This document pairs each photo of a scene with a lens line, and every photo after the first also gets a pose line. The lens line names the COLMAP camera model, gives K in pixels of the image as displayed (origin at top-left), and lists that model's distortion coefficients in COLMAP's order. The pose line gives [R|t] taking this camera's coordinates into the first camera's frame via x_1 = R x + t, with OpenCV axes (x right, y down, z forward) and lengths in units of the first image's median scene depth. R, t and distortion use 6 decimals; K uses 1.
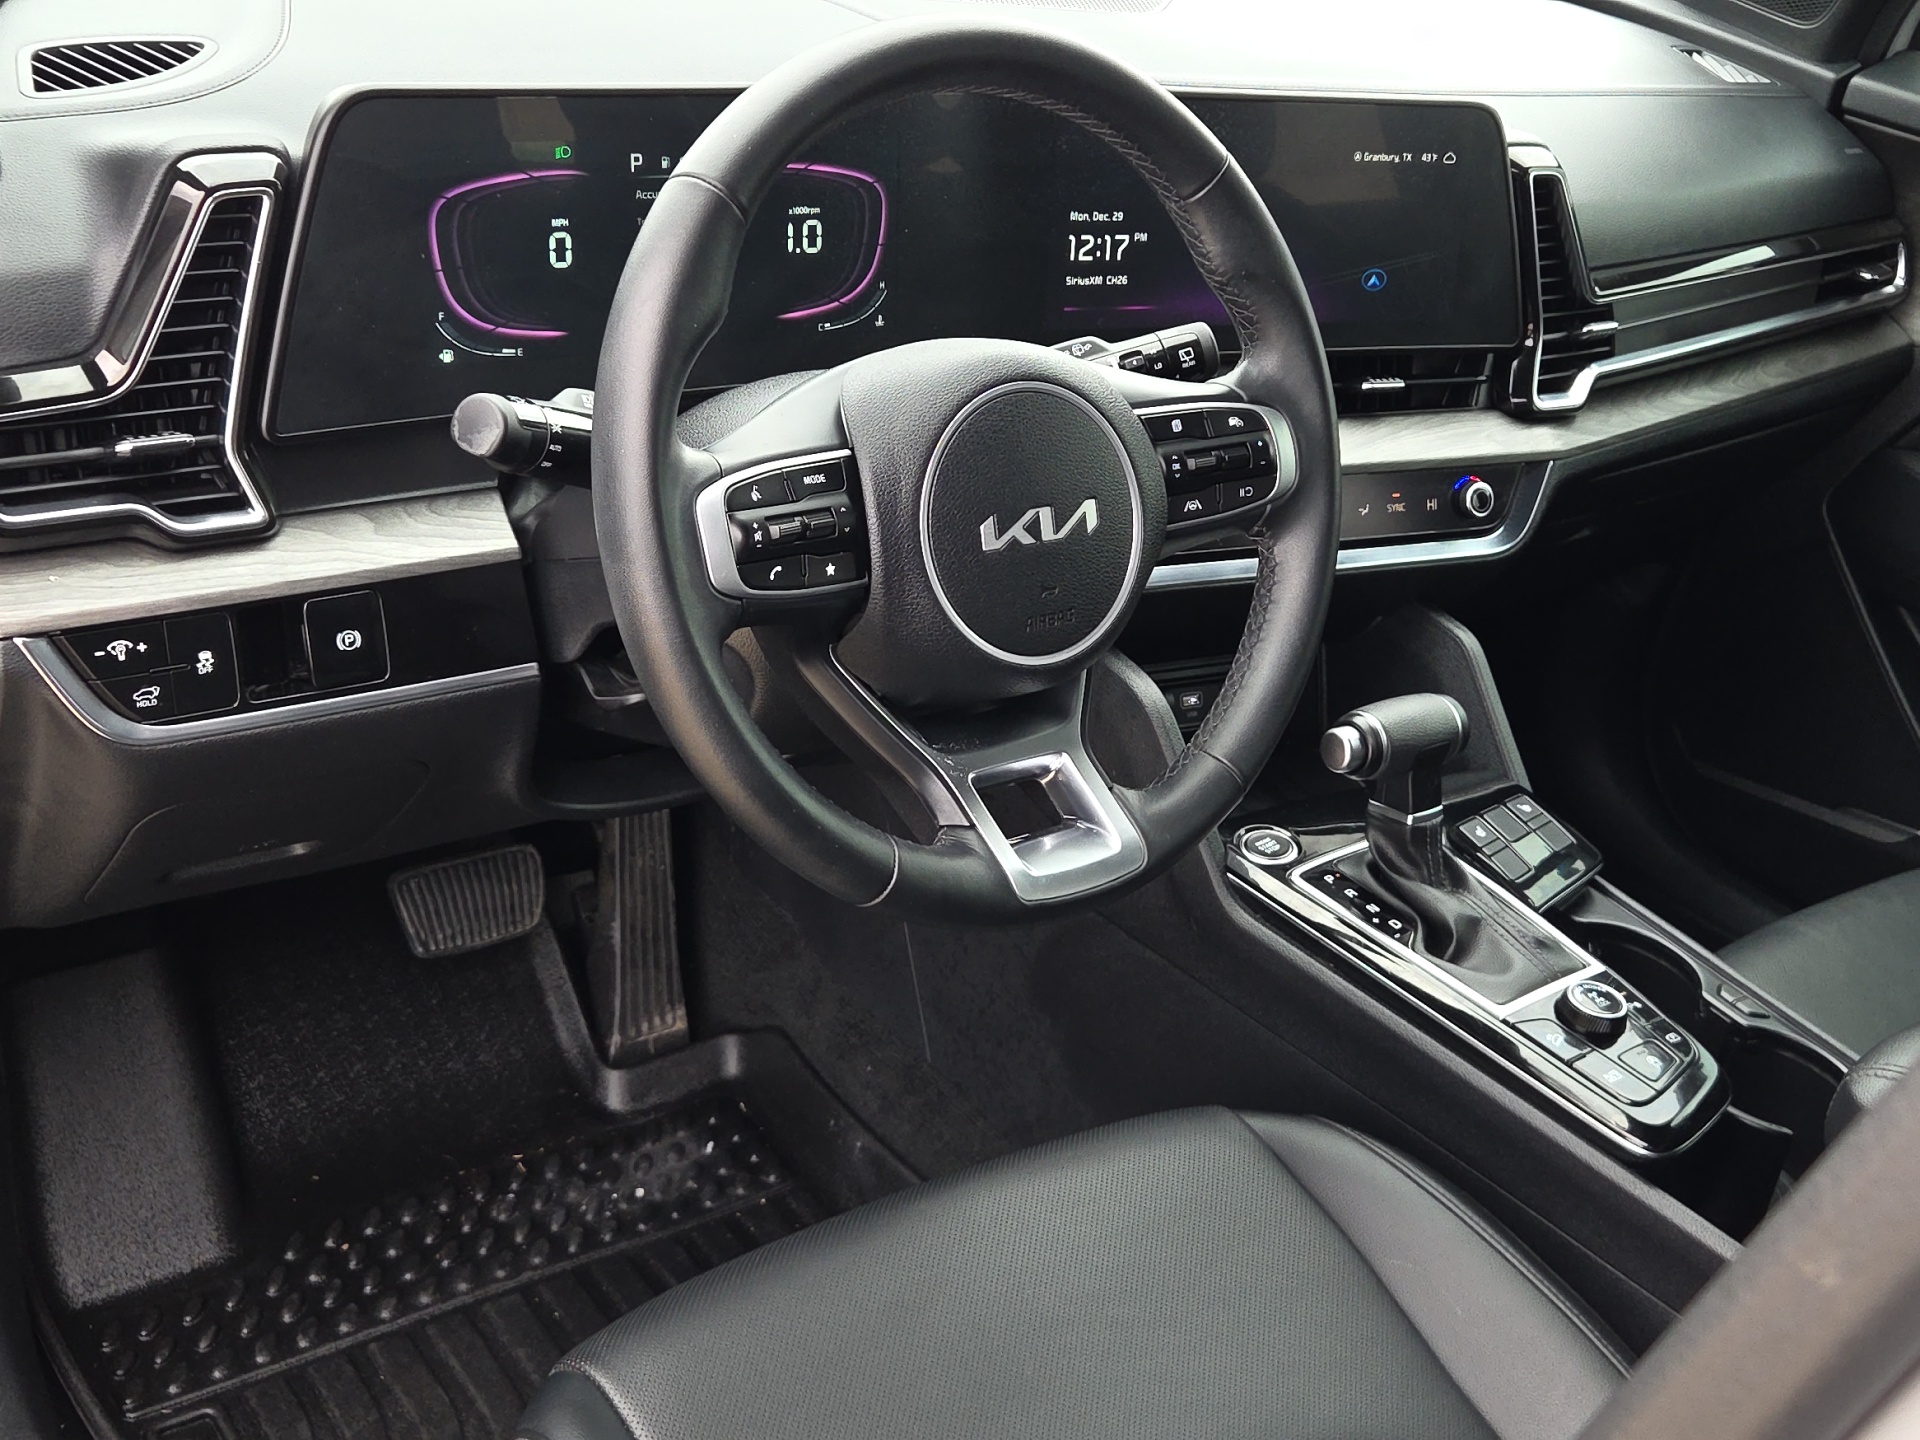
lens RADIAL K [[2234.0, 0, 963.1], [0, 2234.0, 687.8], [0, 0, 1]] dist [0.090380, -0.093095]
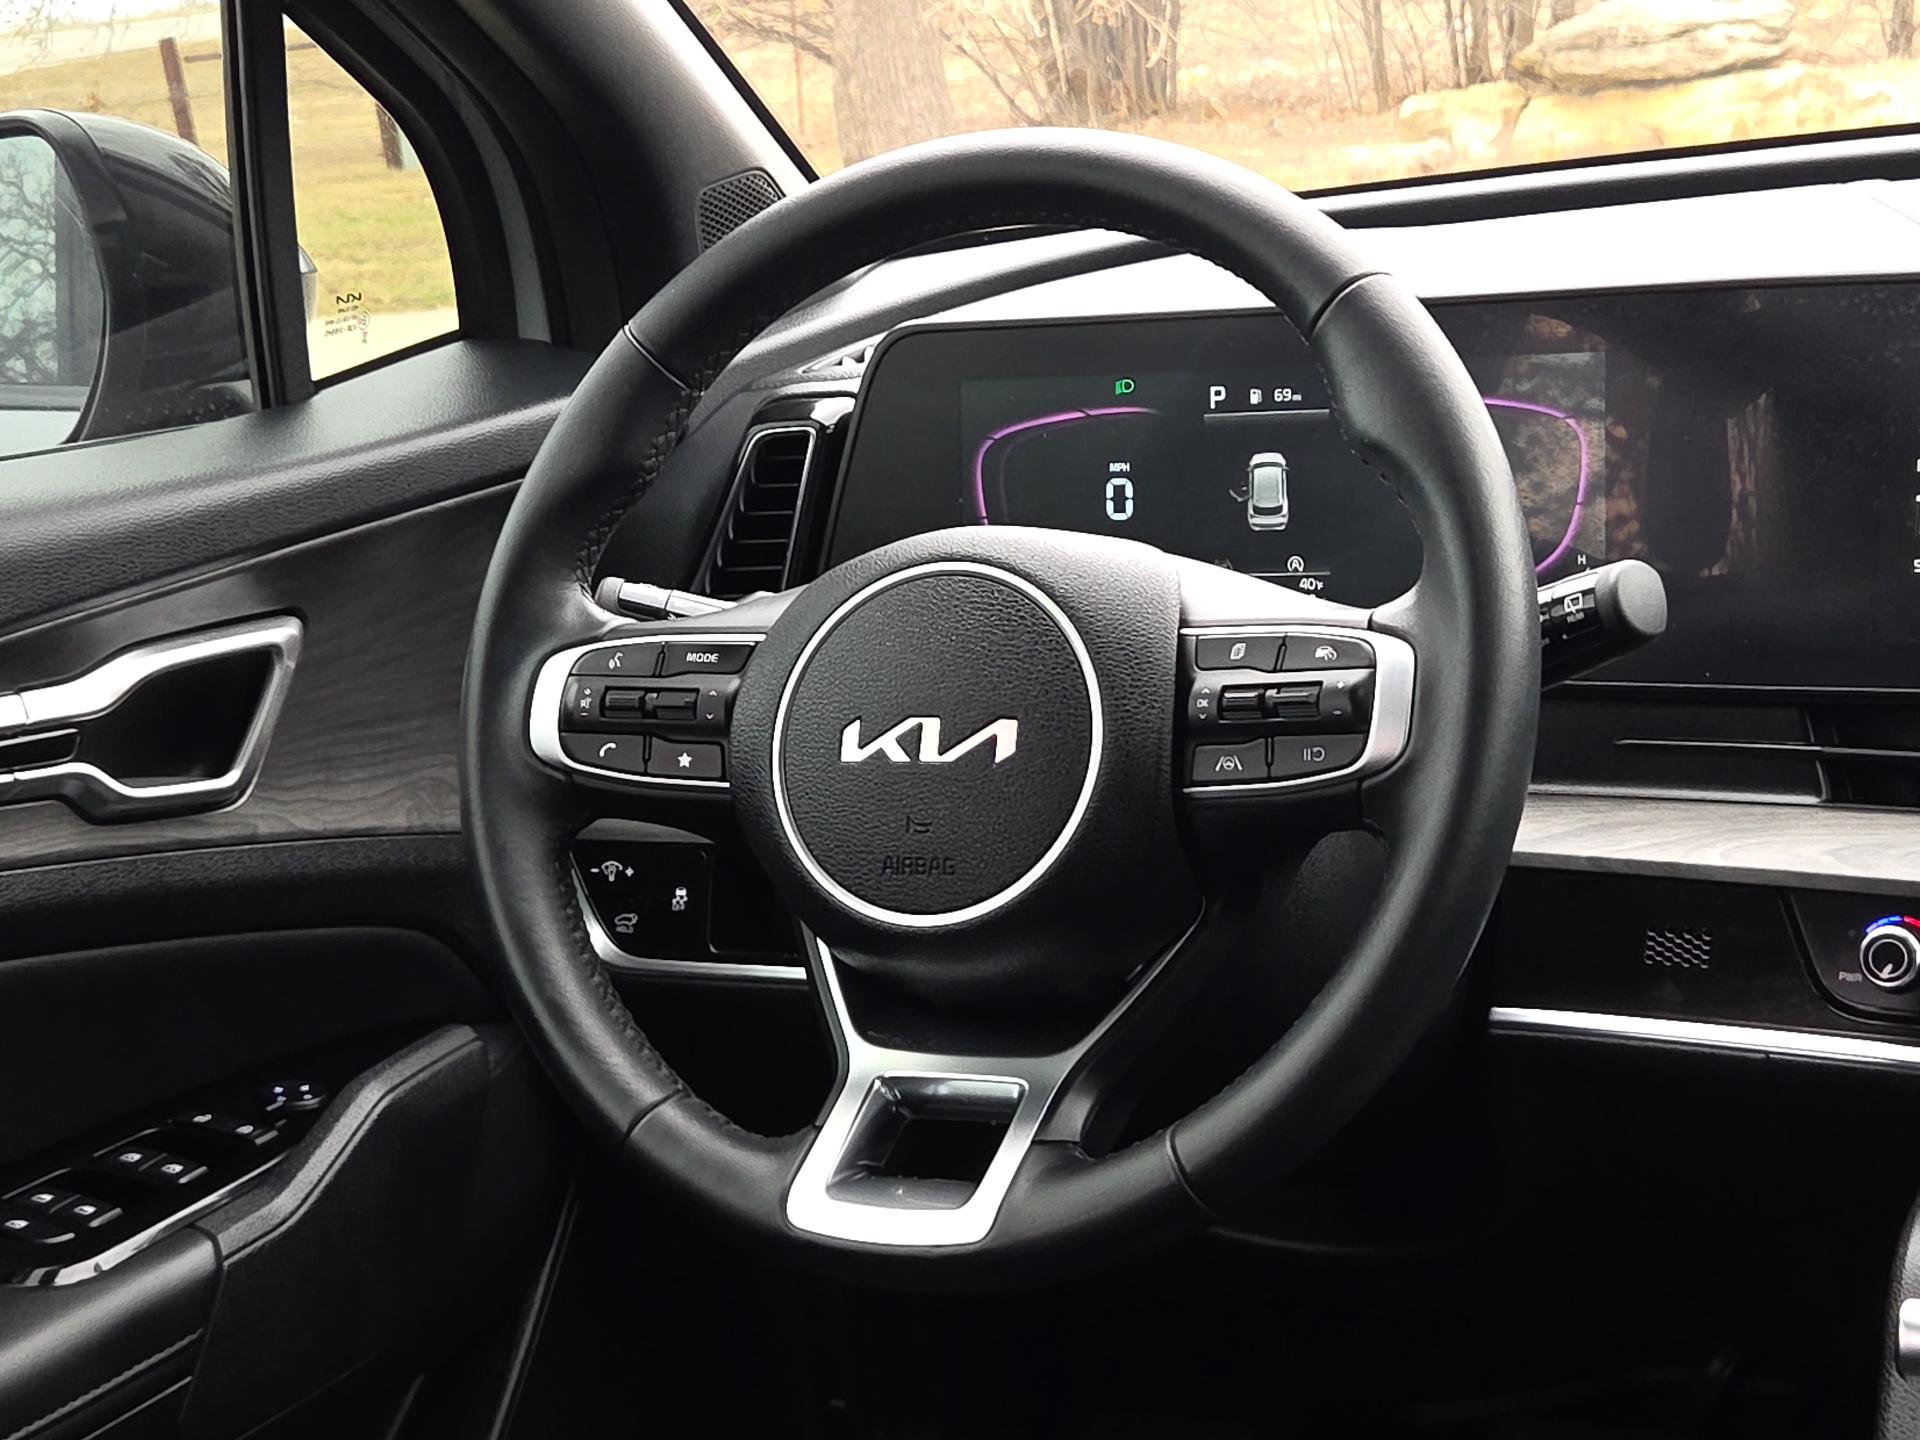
lens RADIAL K [[3166.8, 0, 960.5], [0, 3166.8, 684.8], [0, 0, 1]] dist [0.138556, -0.366844]
pose [[0.428032, -0.000843, -0.903763, 0.776529], [-0.251938, 0.960247, -0.120217, 0.027591], [0.867937, 0.279149, 0.410805, 0.423326]]
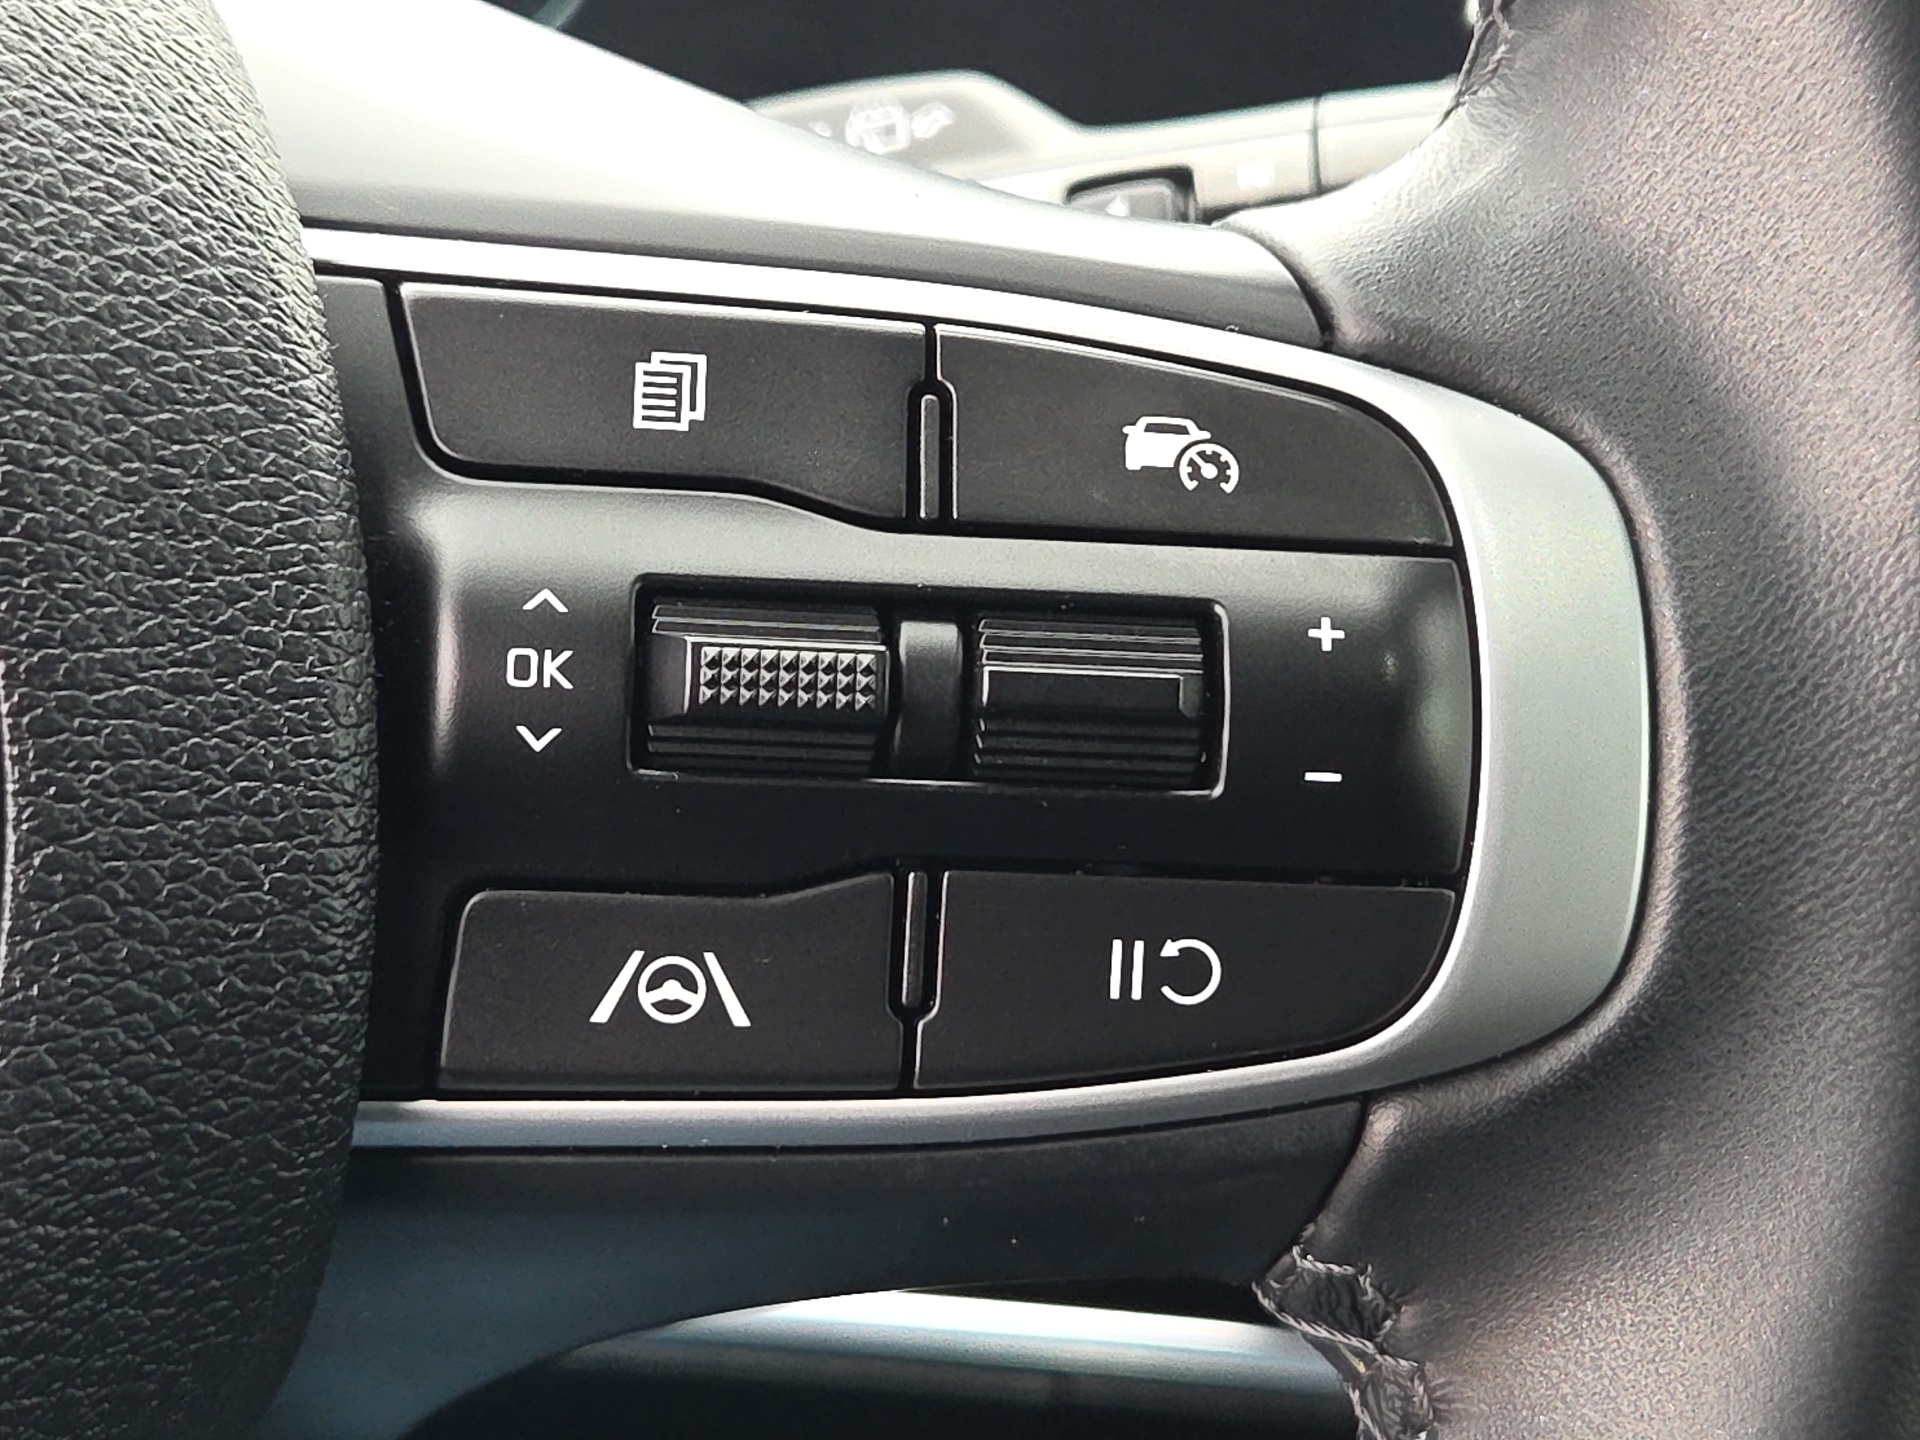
lens RADIAL K [[3763.0, 0, 960.0], [0, 3763.0, 720.0], [0, 0, 1]] dist [0.015233, -0.086160]
pose [[0.919155, 0.143294, -0.366907, 0.161621], [-0.201233, 0.971577, -0.124672, -0.059191], [0.338614, 0.188426, 0.921866, 0.649849]]
